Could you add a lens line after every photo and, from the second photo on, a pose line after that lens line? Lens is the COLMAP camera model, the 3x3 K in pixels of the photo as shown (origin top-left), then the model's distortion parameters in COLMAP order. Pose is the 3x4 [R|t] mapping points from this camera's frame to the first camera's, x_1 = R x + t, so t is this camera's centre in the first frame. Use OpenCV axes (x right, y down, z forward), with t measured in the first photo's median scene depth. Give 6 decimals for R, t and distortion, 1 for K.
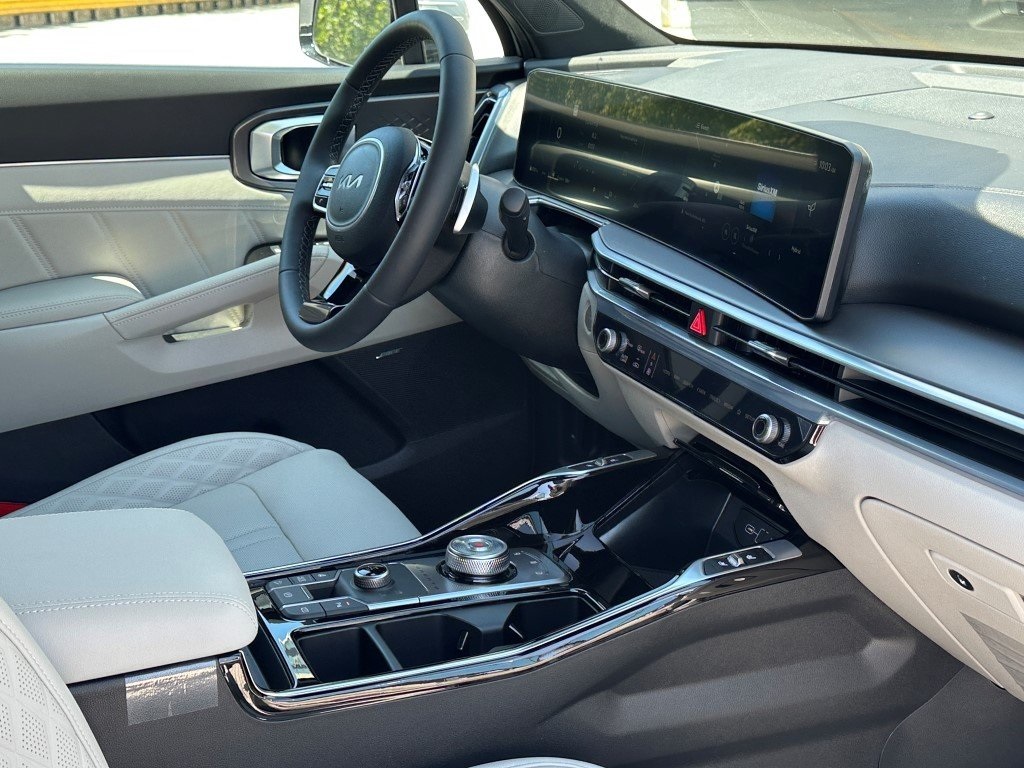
lens RADIAL K [[1360.1, 0, 512.0], [0, 1360.1, 384.0], [0, 0, 1]] dist [0.020814, 0.025130]
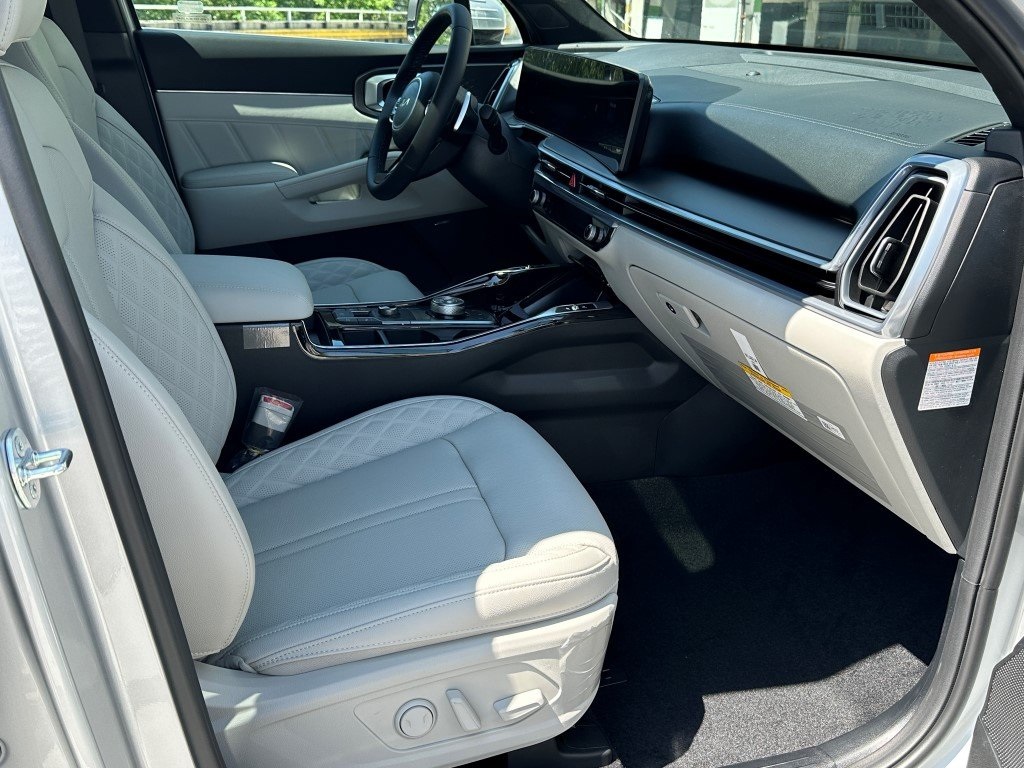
lens RADIAL K [[977.8, 0, 512.0], [0, 977.8, 384.0], [0, 0, 1]] dist [0.056047, -0.009730]
pose [[0.991476, 0.075830, -0.105950, 0.195529], [-0.069320, 0.995550, 0.063836, 0.132362], [0.110319, -0.055948, 0.992320, -0.287885]]
